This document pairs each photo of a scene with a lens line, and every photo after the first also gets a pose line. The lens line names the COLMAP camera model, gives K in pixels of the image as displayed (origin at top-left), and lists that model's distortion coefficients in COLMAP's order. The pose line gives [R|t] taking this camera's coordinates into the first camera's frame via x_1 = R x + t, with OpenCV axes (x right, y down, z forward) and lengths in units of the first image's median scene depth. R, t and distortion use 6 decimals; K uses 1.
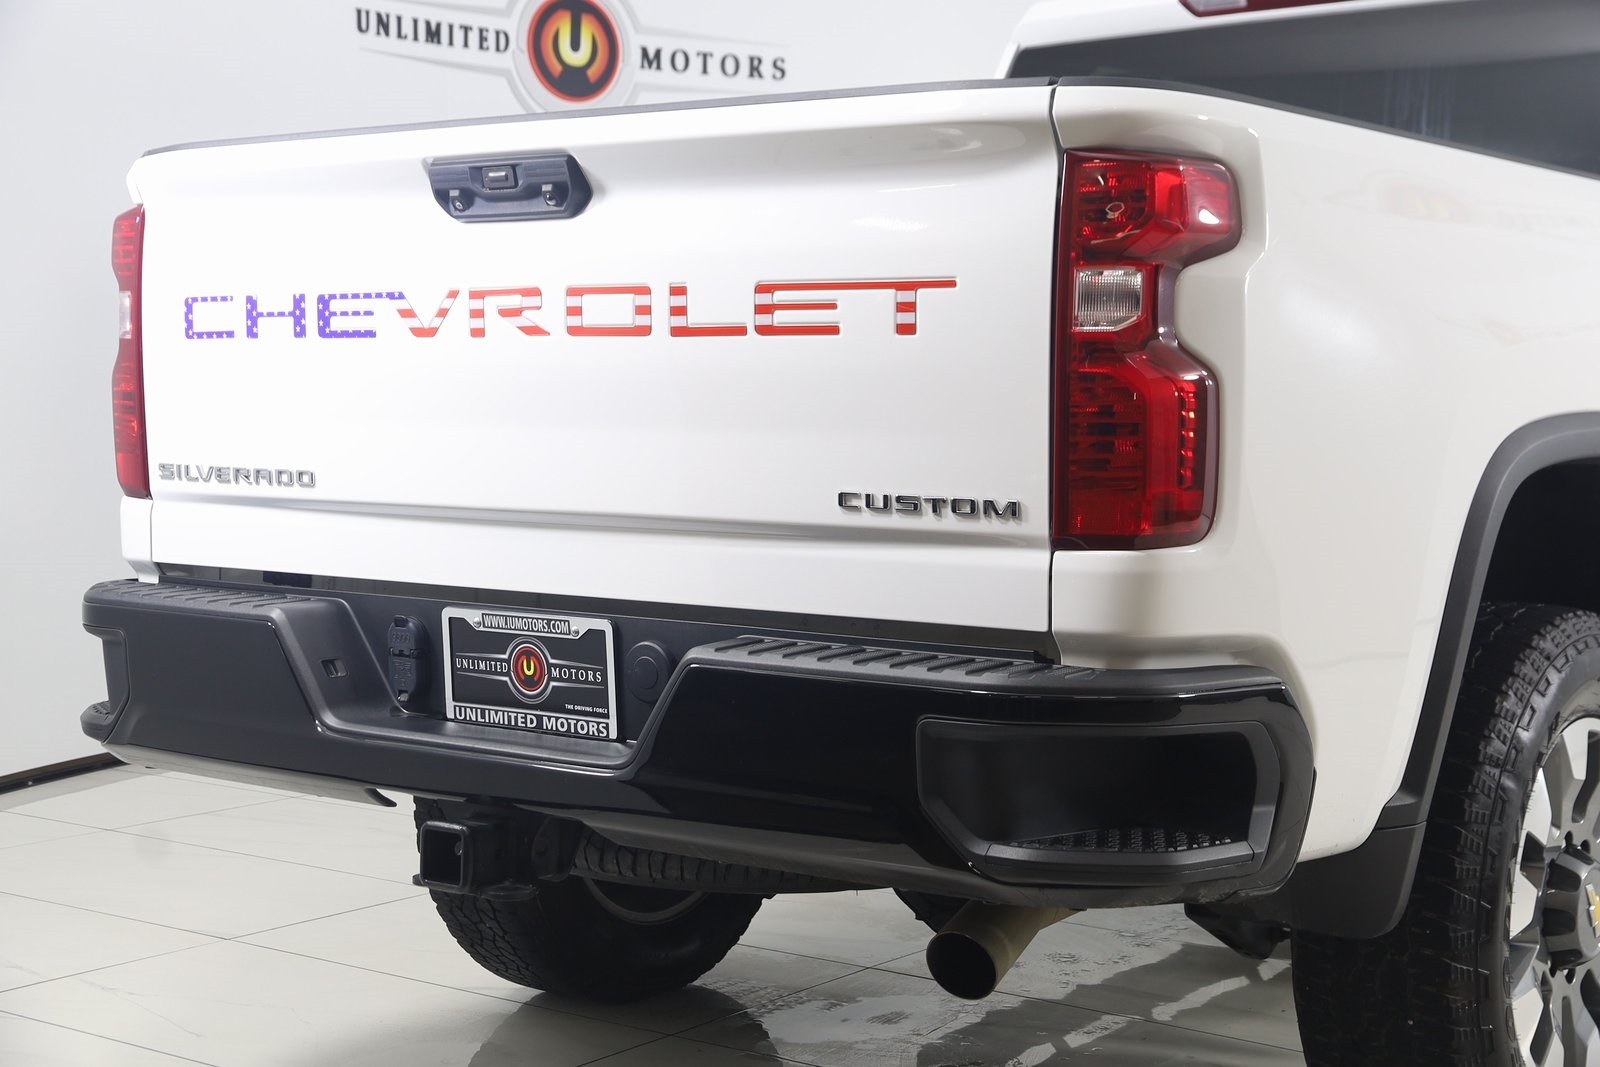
lens RADIAL K [[2442.7, 0, 800.0], [0, 2442.7, 533.5], [0, 0, 1]] dist [0.107985, 0.159060]
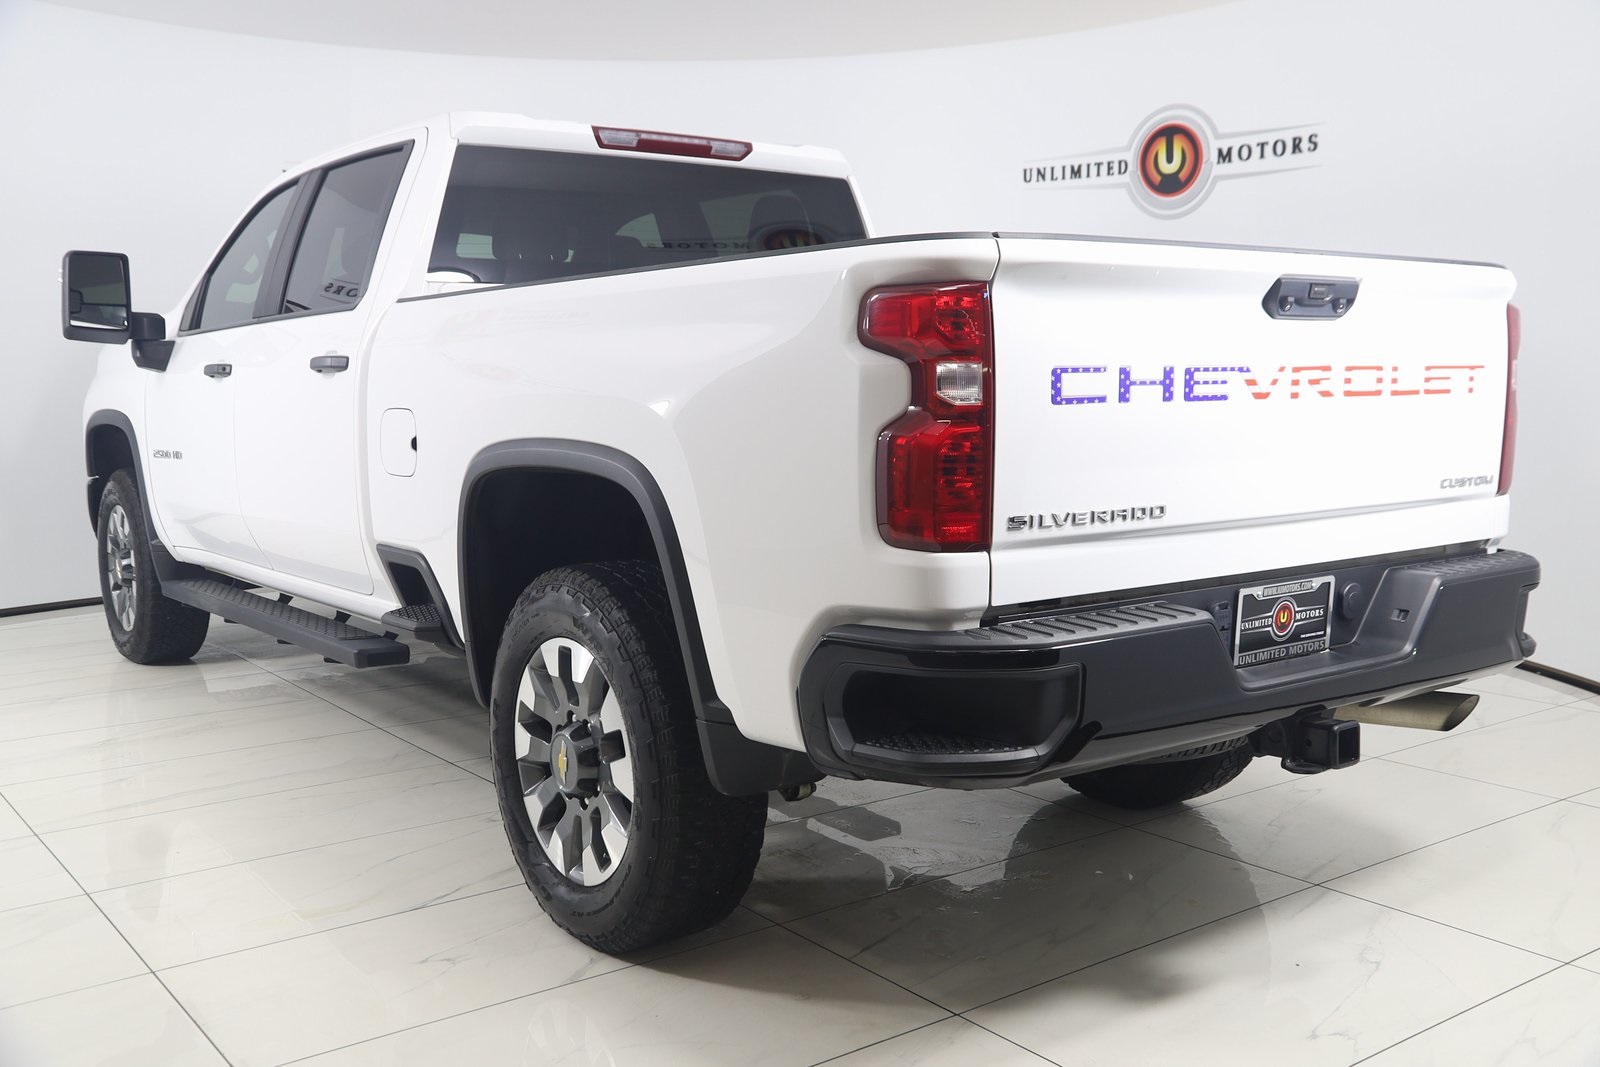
lens RADIAL K [[1534.3, 0, 800.0], [0, 1534.3, 533.5], [0, 0, 1]] dist [0.005971, 0.010501]
pose [[0.247662, -0.115461, 0.961942, -1.060742], [0.063052, 0.992689, 0.102918, -0.109536], [-0.966793, 0.035163, 0.253132, 1.022000]]
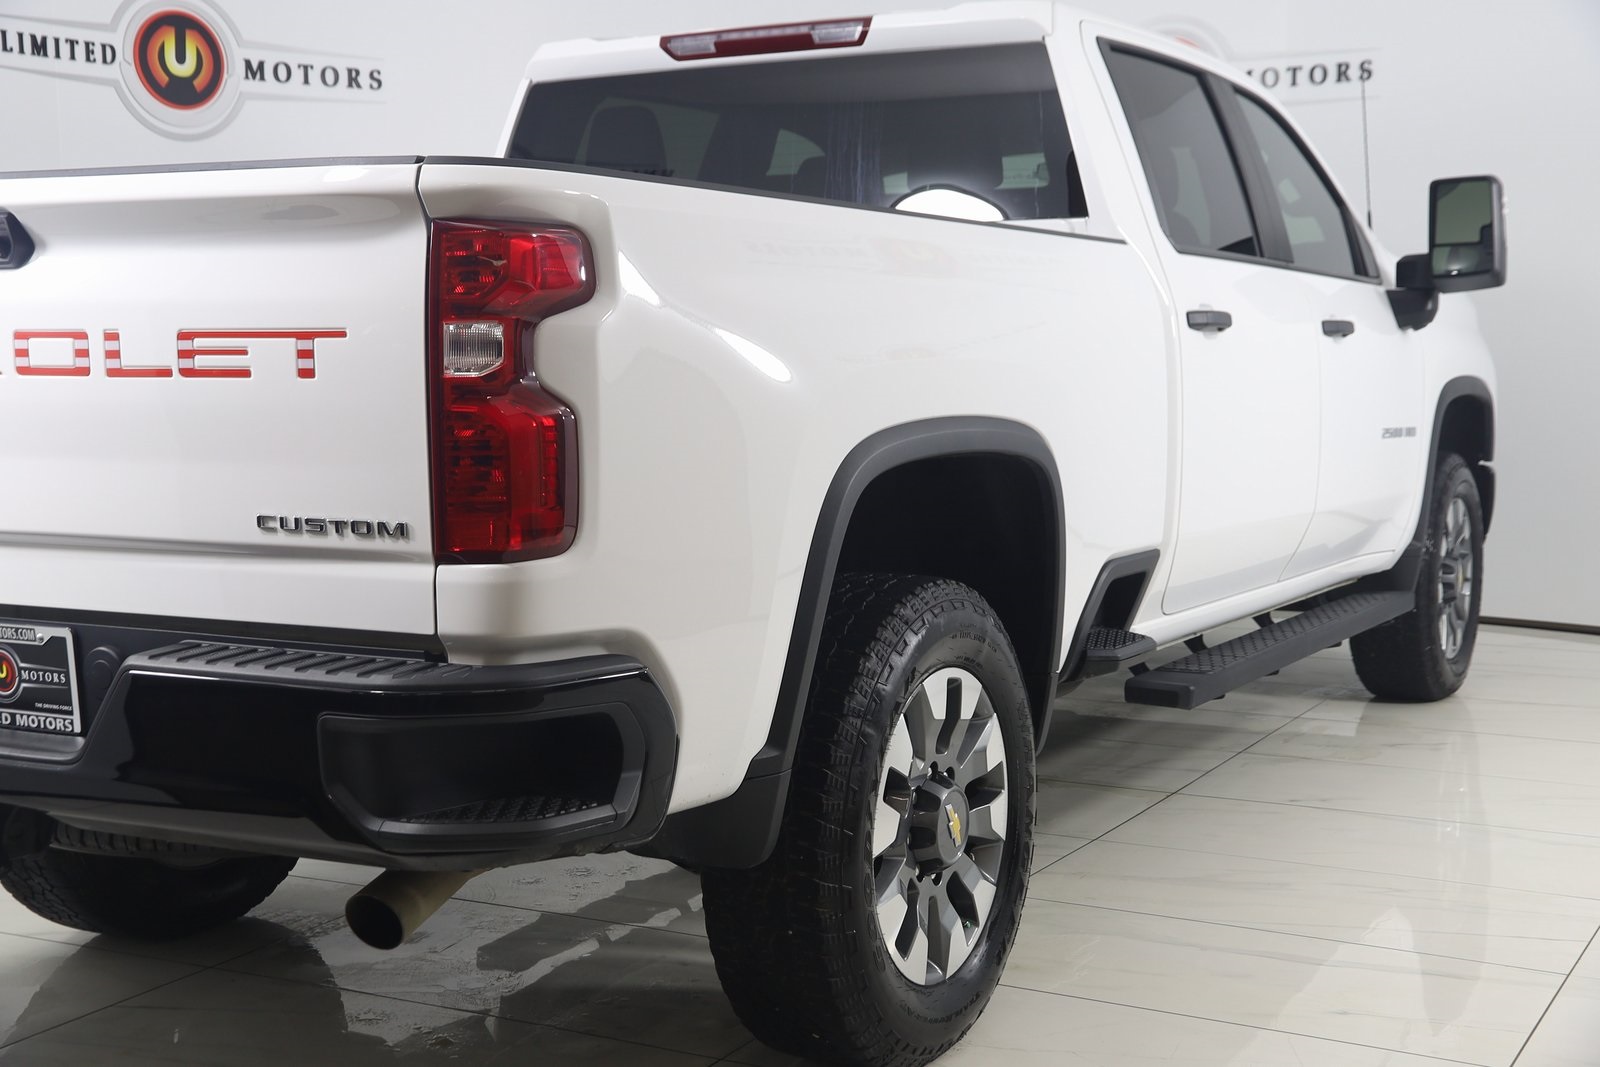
lens RADIAL K [[2121.9, 0, 805.9], [0, 2121.9, 529.1], [0, 0, 1]] dist [0.074552, 0.179375]
pose [[0.988896, -0.029597, 0.145630, 0.107610], [0.024902, 0.999113, 0.033957, -0.032926], [-0.146506, -0.029953, 0.988756, -0.018872]]
